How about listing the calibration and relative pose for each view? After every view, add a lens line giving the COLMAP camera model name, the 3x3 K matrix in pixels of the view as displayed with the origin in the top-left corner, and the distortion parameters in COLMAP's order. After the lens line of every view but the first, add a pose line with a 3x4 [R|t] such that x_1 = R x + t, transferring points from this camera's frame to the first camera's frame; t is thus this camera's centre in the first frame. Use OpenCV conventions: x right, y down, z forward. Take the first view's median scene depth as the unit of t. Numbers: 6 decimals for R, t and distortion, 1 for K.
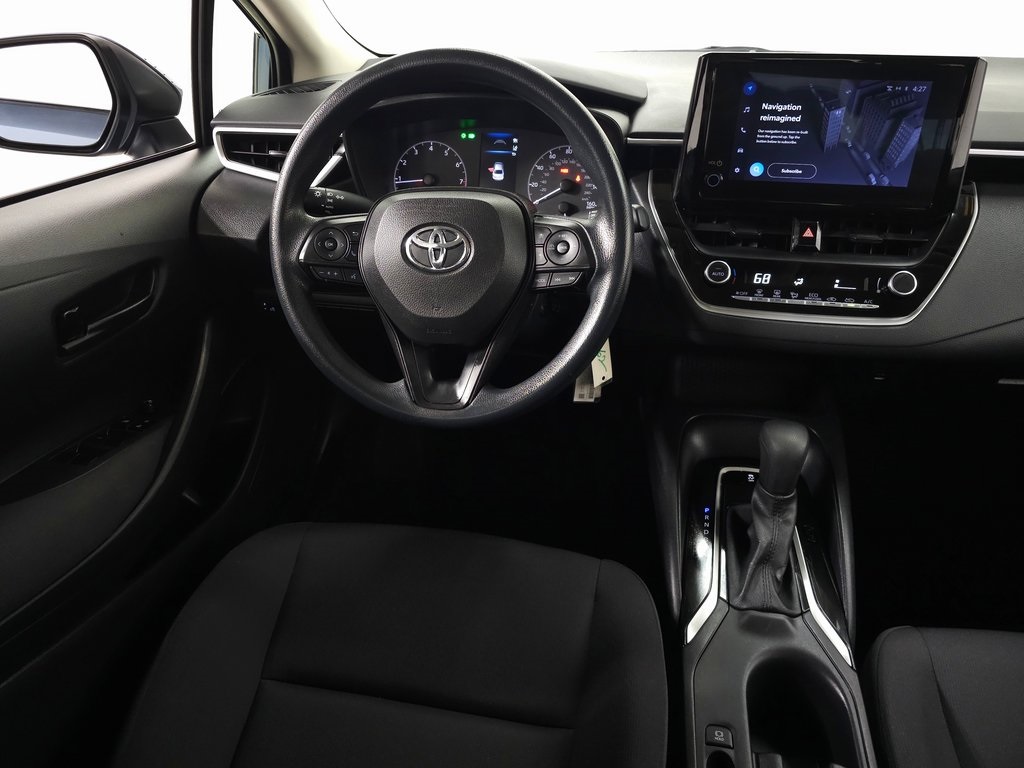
lens RADIAL K [[727.7, 0, 499.4], [0, 727.7, 385.8], [0, 0, 1]] dist [0.047849, -0.046390]
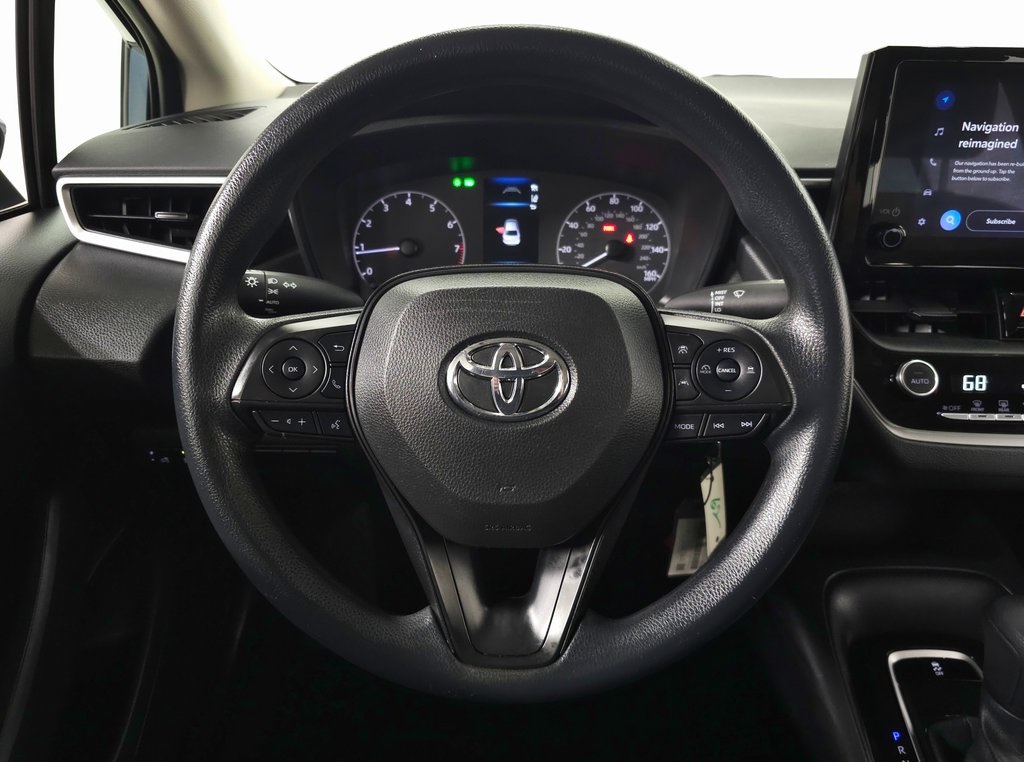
lens RADIAL K [[755.1, 0, 503.4], [0, 755.1, 367.3], [0, 0, 1]] dist [0.056574, -0.047025]
pose [[0.984344, -0.061706, 0.165107, -0.164993], [0.076739, 0.993312, -0.086271, -0.133134], [-0.158679, 0.097590, 0.982495, 0.394422]]
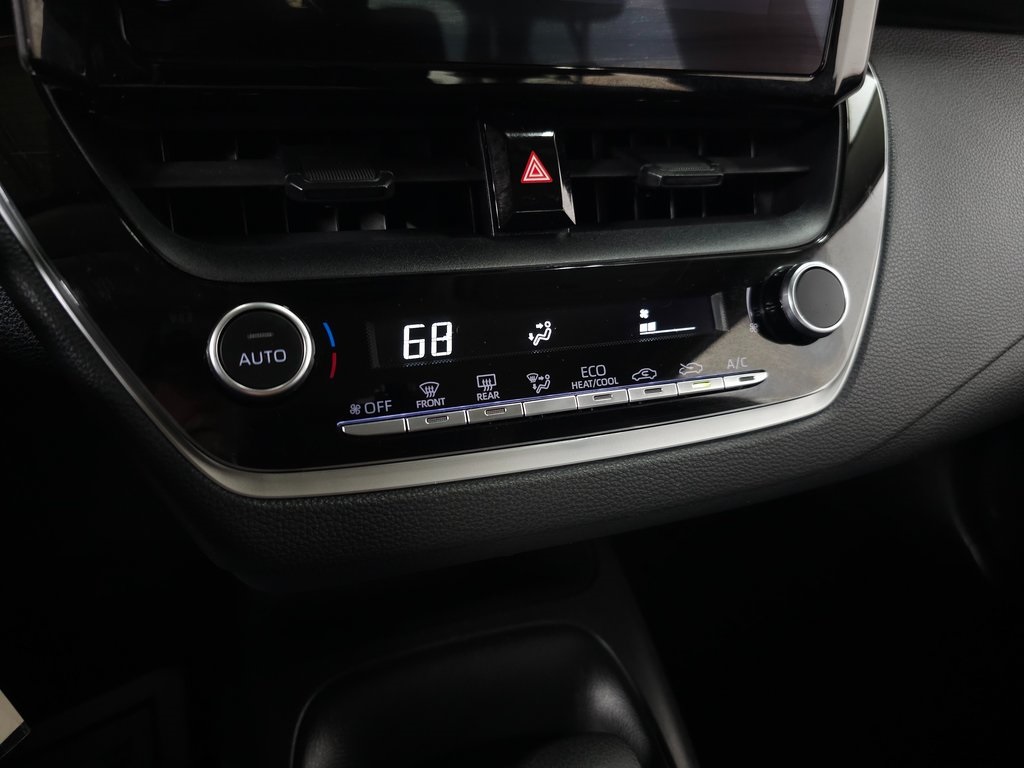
lens RADIAL K [[727.7, 0, 518.8], [0, 727.7, 383.8], [0, 0, 1]] dist [0.047849, -0.046390]
pose [[0.862448, -0.200119, 0.464905, 0.253237], [0.186111, 0.979554, 0.076395, -0.144359], [-0.470688, 0.020637, 0.882058, 0.731022]]
